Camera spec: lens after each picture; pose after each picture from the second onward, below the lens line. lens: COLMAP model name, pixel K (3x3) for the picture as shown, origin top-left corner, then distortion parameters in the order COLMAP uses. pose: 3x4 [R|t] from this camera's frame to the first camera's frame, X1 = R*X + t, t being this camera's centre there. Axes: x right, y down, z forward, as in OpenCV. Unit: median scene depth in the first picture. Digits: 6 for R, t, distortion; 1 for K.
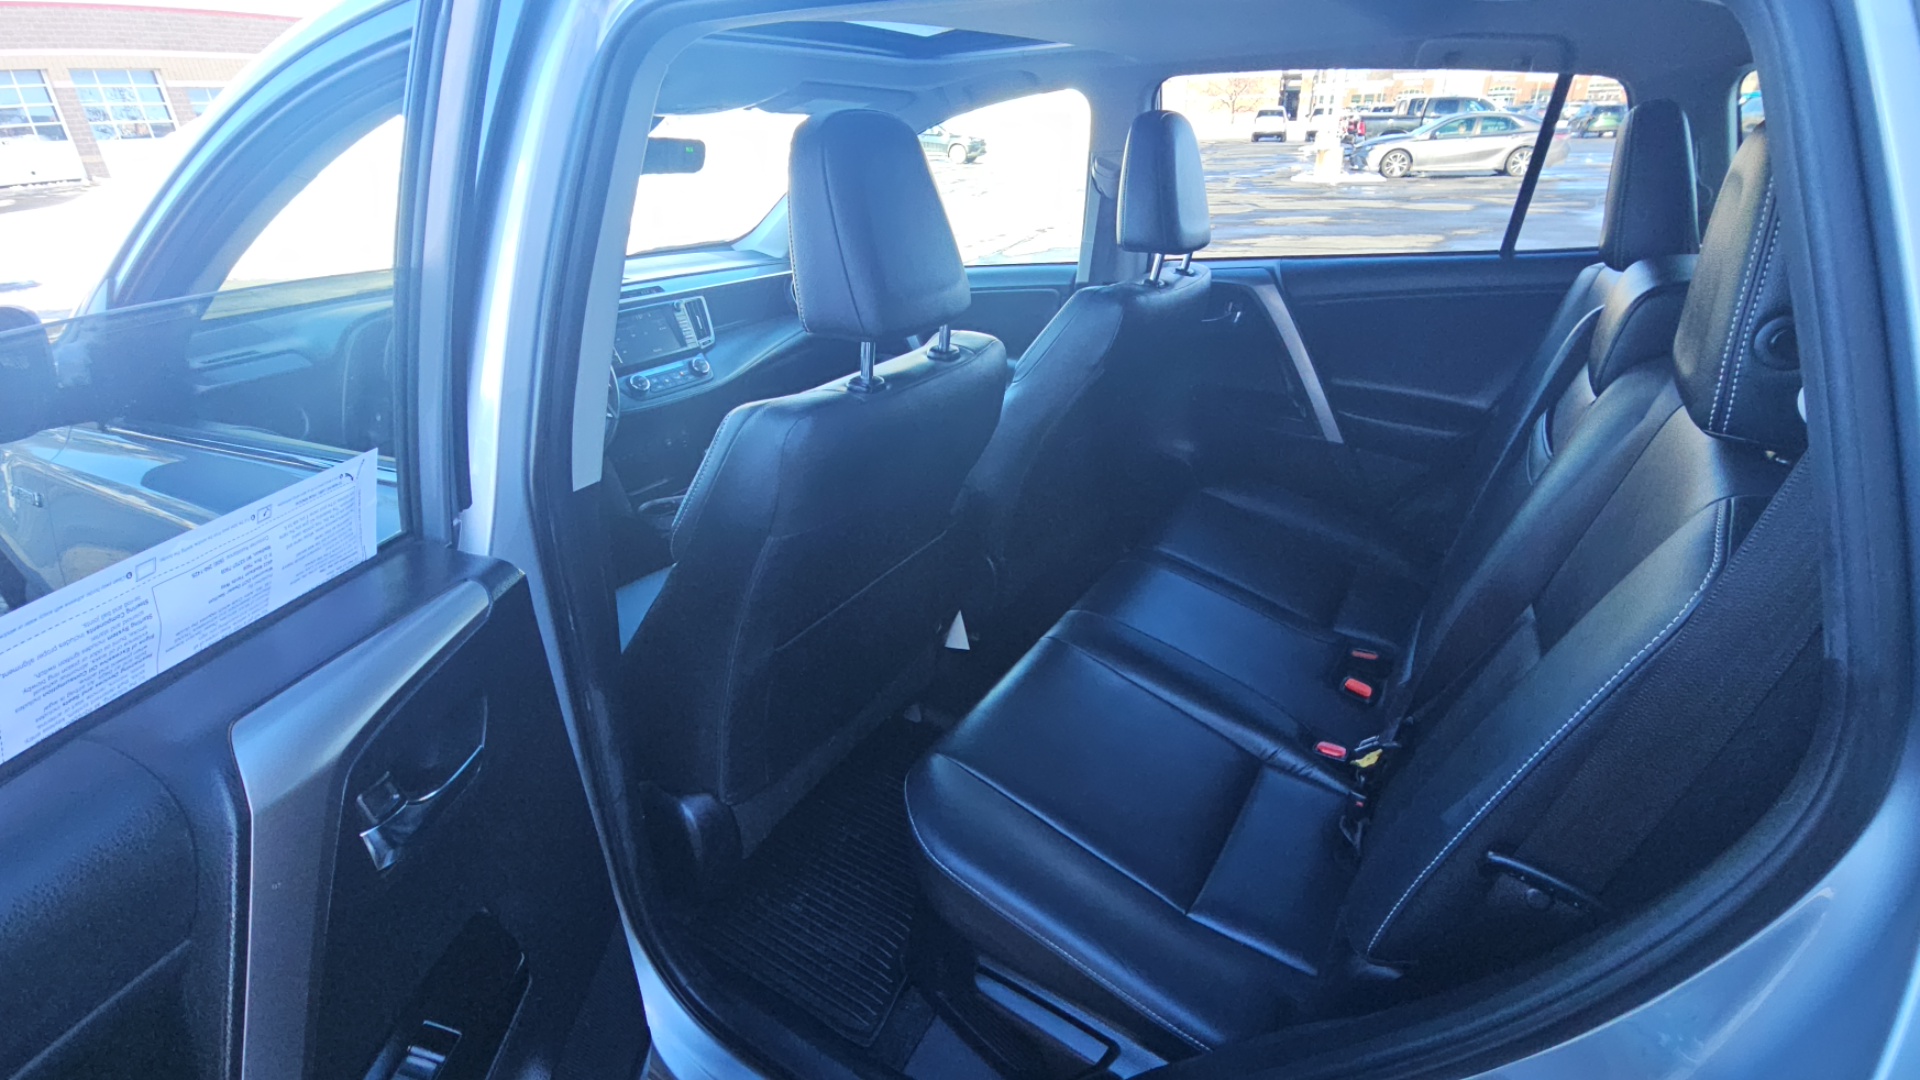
lens RADIAL K [[860.6, 0, 969.1], [0, 860.6, 533.4], [0, 0, 1]] dist [0.009152, -0.006953]
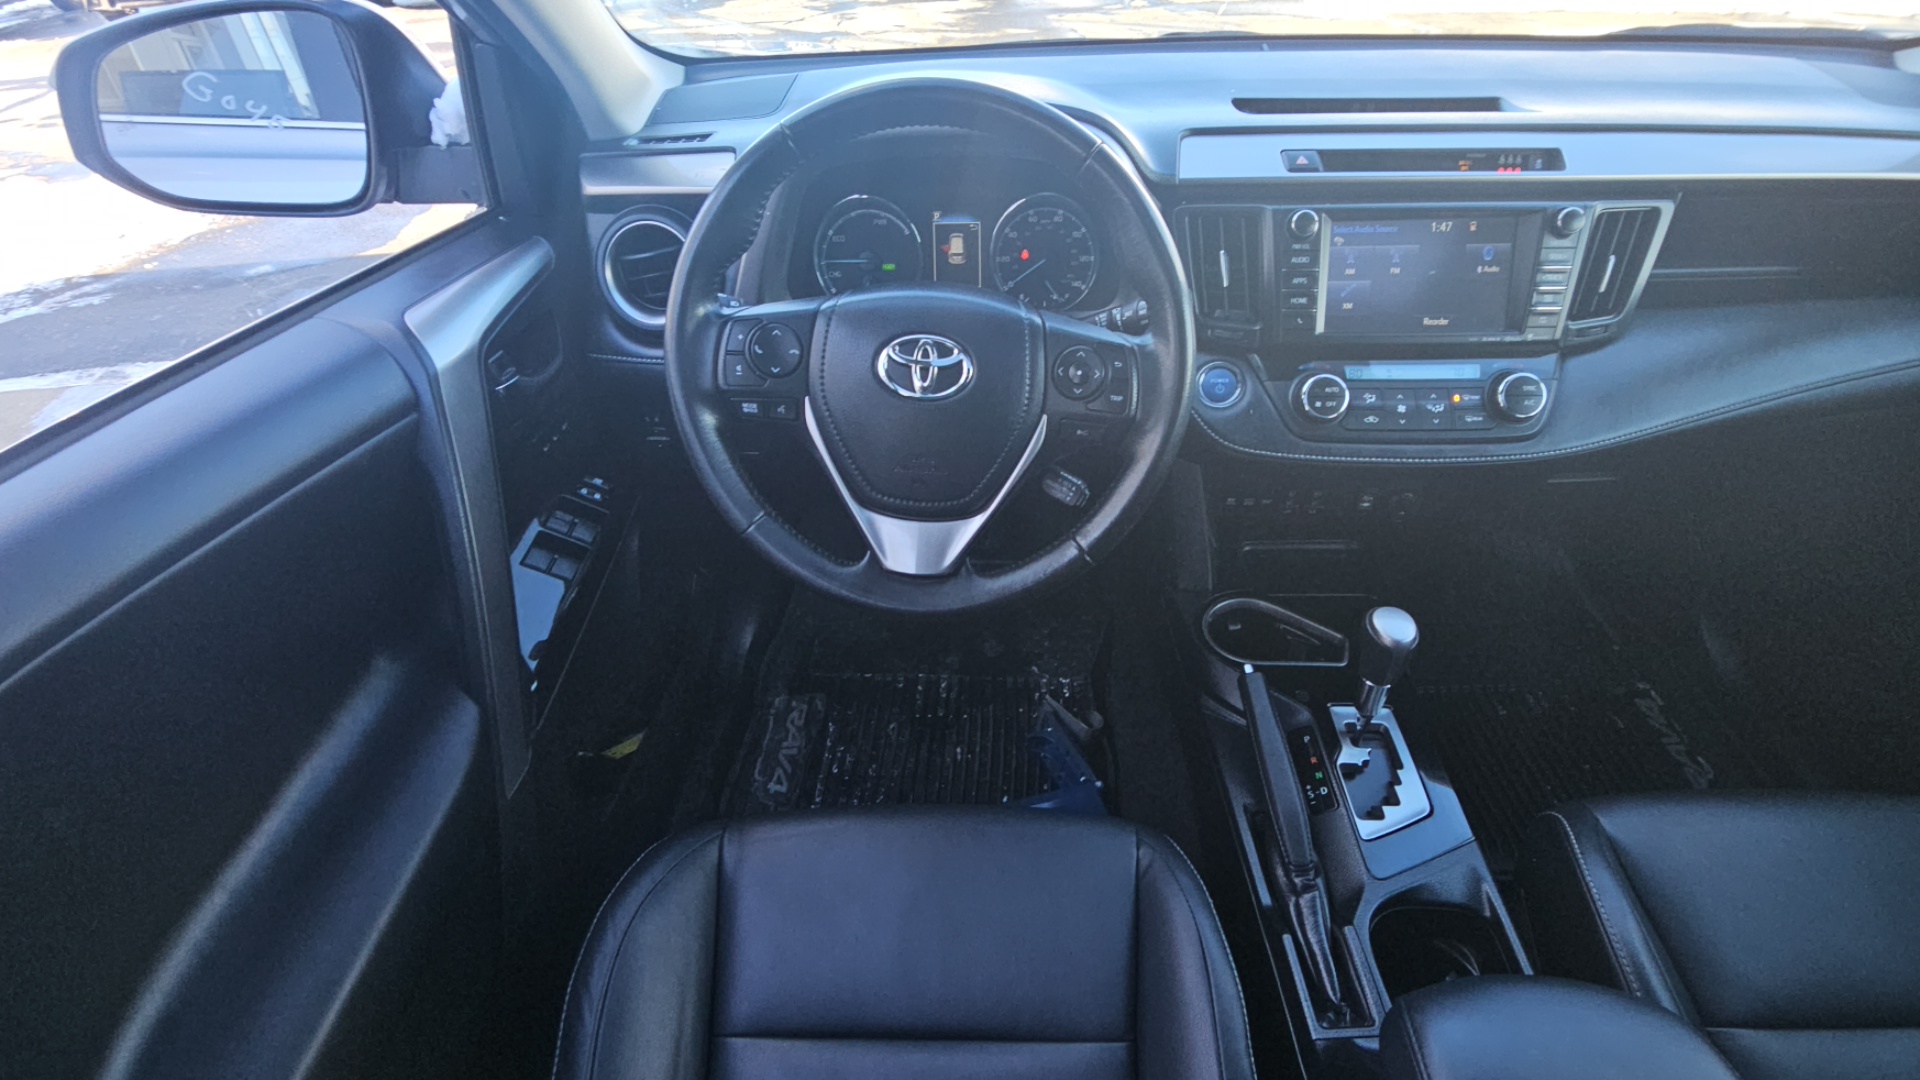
lens RADIAL K [[860.6, 0, 975.5], [0, 860.6, 552.7], [0, 0, 1]] dist [0.009152, -0.006953]
pose [[0.504051, 0.551874, -0.664355, -0.142530], [-0.352340, 0.833694, 0.425220, -0.214093], [0.788536, 0.019746, 0.614671, 0.578997]]
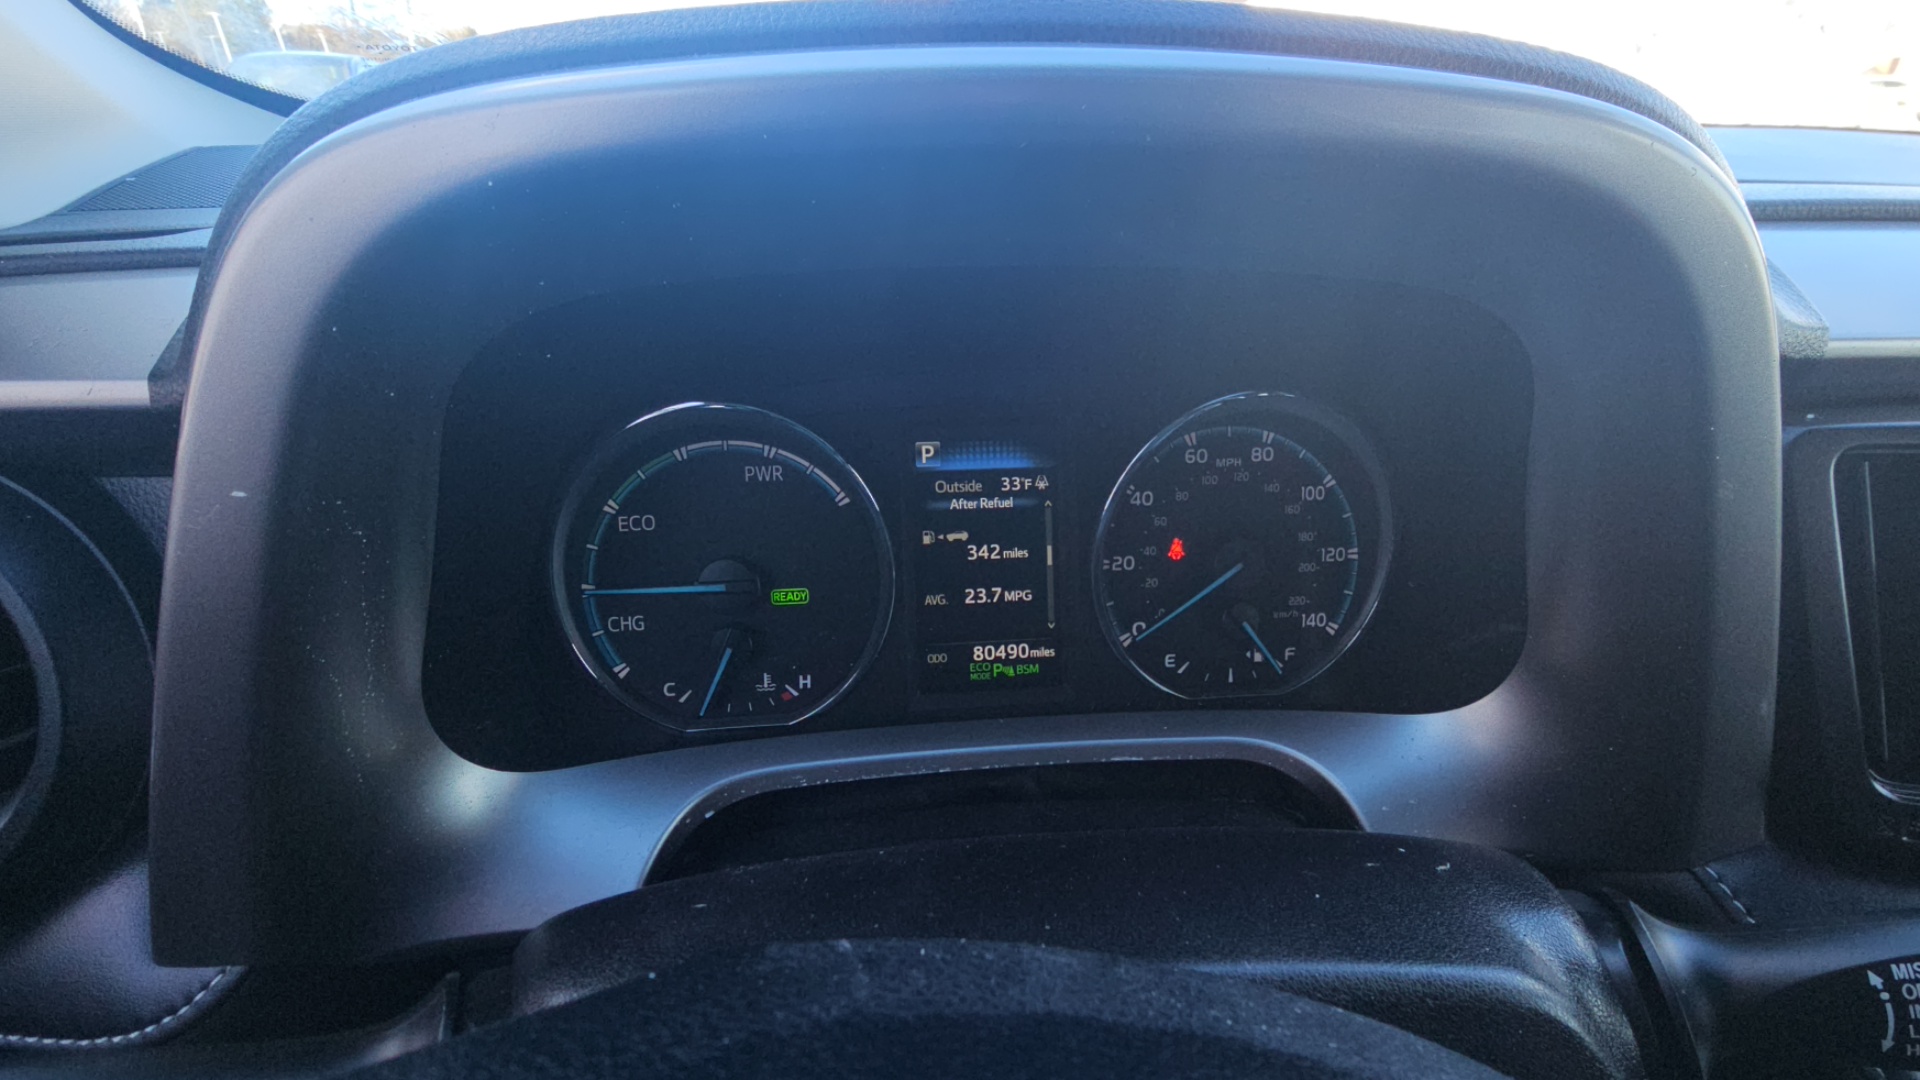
lens RADIAL K [[860.6, 0, 978.3], [0, 860.6, 541.6], [0, 0, 1]] dist [0.009152, -0.006953]
pose [[0.613509, 0.379802, -0.692356, -0.418963], [-0.349439, 0.916807, 0.193283, -0.182114], [0.708166, 0.123355, 0.695187, 0.730222]]
